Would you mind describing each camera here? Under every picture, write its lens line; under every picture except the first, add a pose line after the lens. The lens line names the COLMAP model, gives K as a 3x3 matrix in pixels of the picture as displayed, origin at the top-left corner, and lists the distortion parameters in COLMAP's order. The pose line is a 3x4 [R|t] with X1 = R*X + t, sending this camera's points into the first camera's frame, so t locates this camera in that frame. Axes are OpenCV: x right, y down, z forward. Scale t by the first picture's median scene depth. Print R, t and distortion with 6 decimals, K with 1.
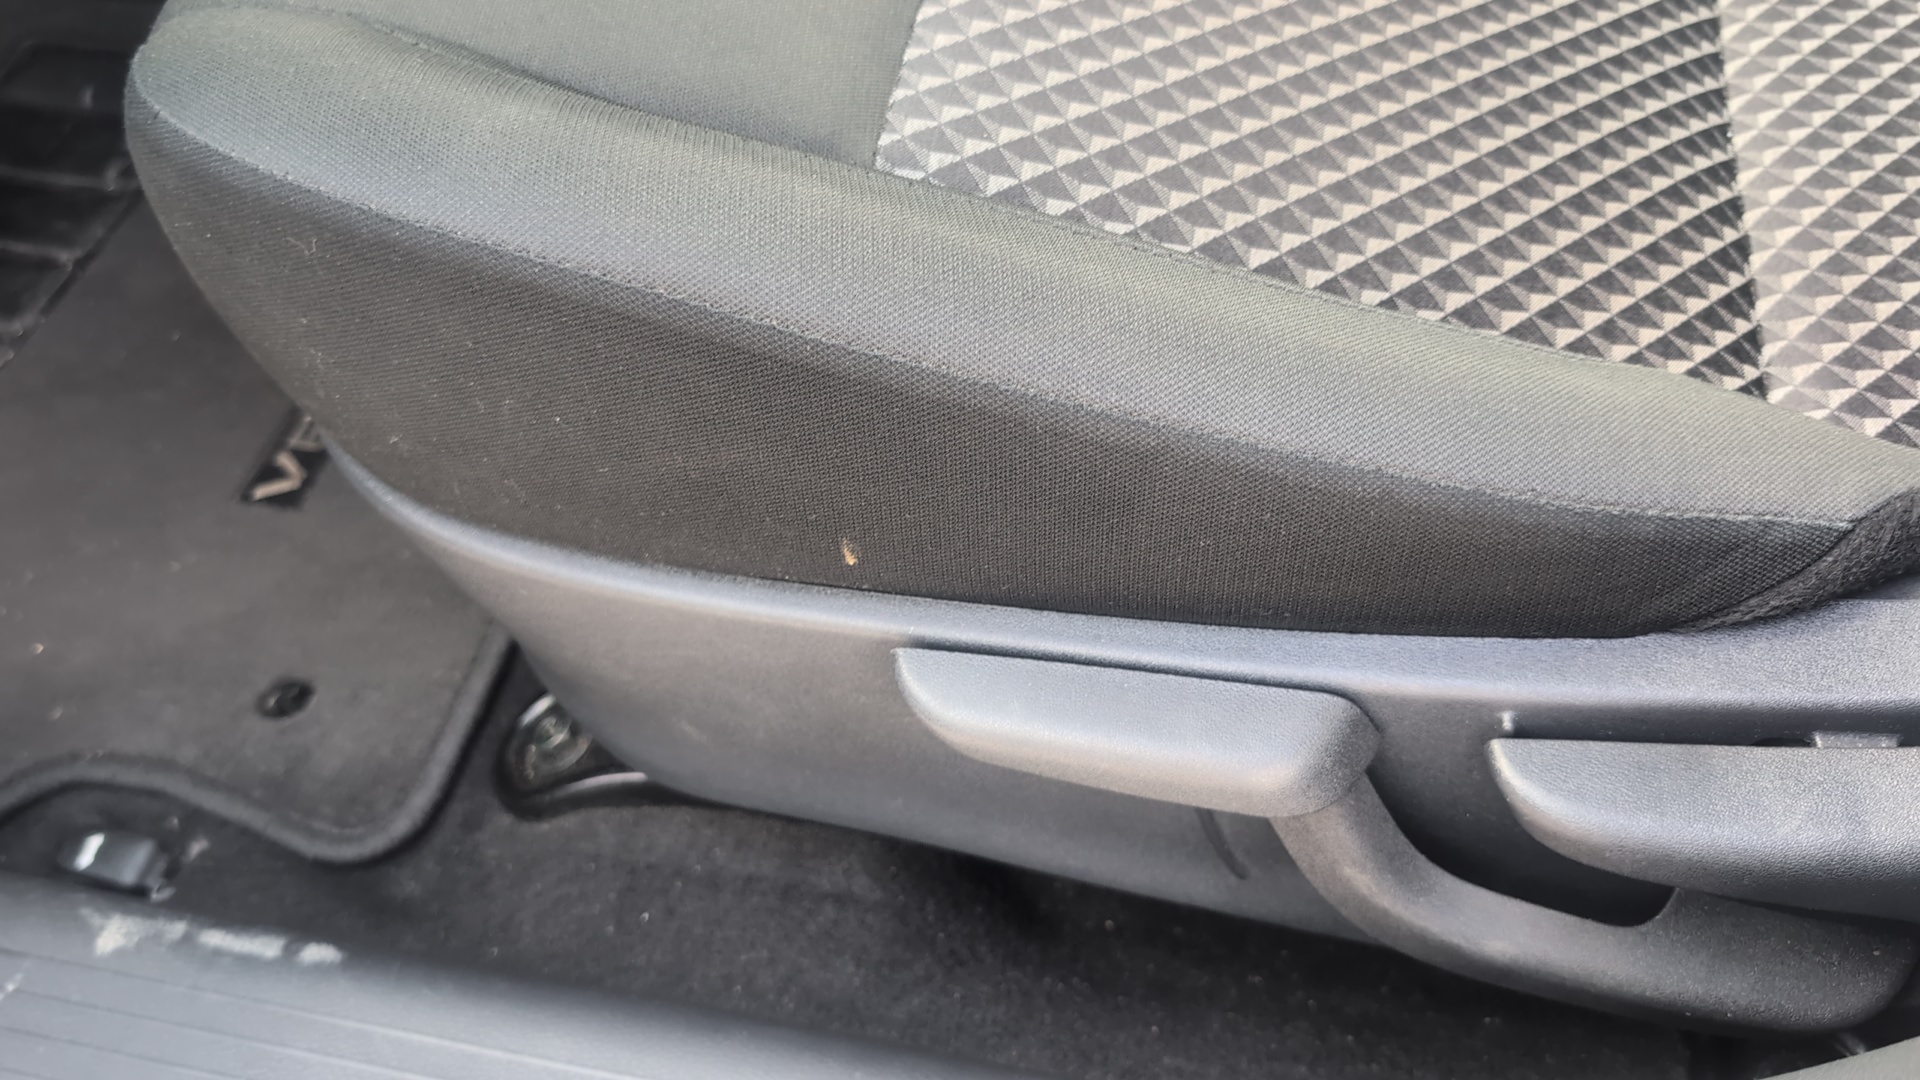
lens RADIAL K [[1594.6, 0, 963.3], [0, 1594.6, 531.7], [0, 0, 1]] dist [0.067499, -0.102498]
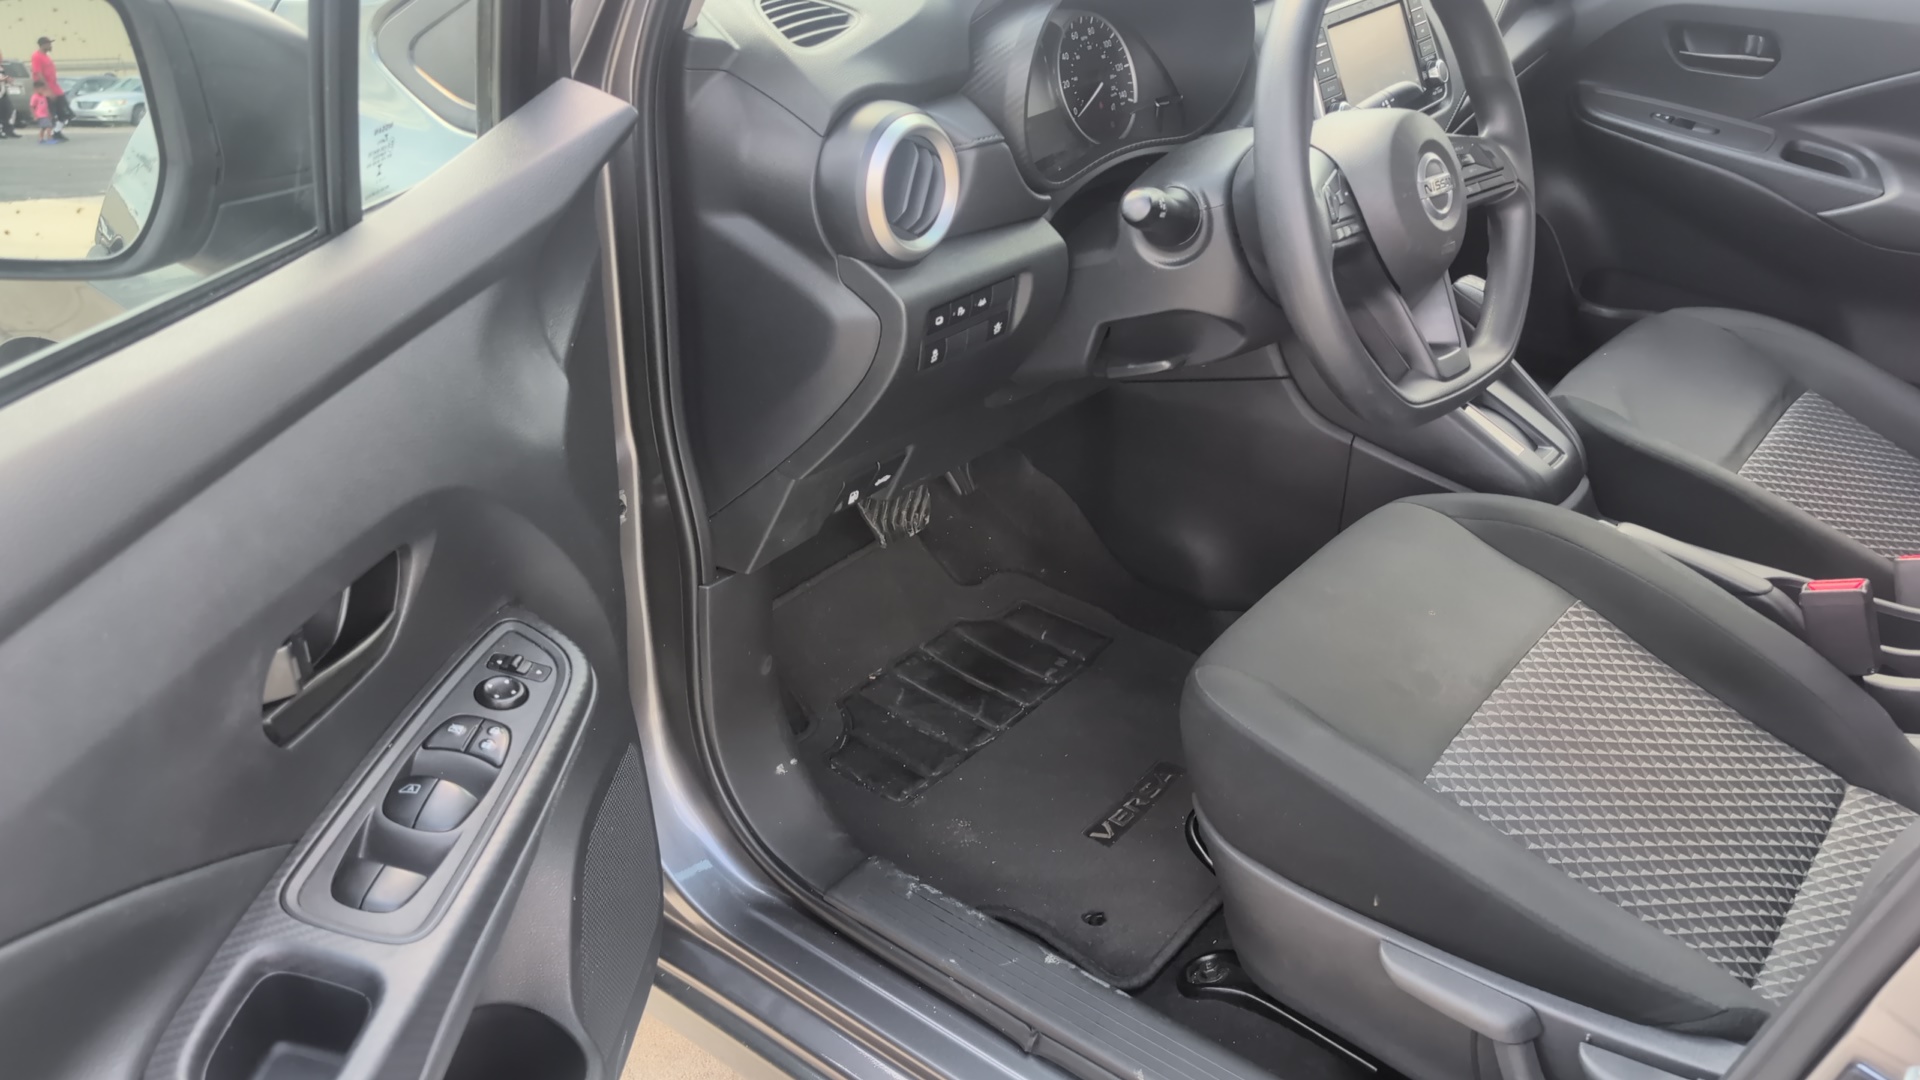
lens RADIAL K [[1614.3, 0, 972.2], [0, 1614.3, 527.4], [0, 0, 1]] dist [0.072535, -0.126319]
pose [[0.896566, 0.273990, -0.347992, 0.104884], [-0.379714, 0.879958, -0.285466, 0.489014], [0.228004, 0.388076, 0.892979, -1.900917]]
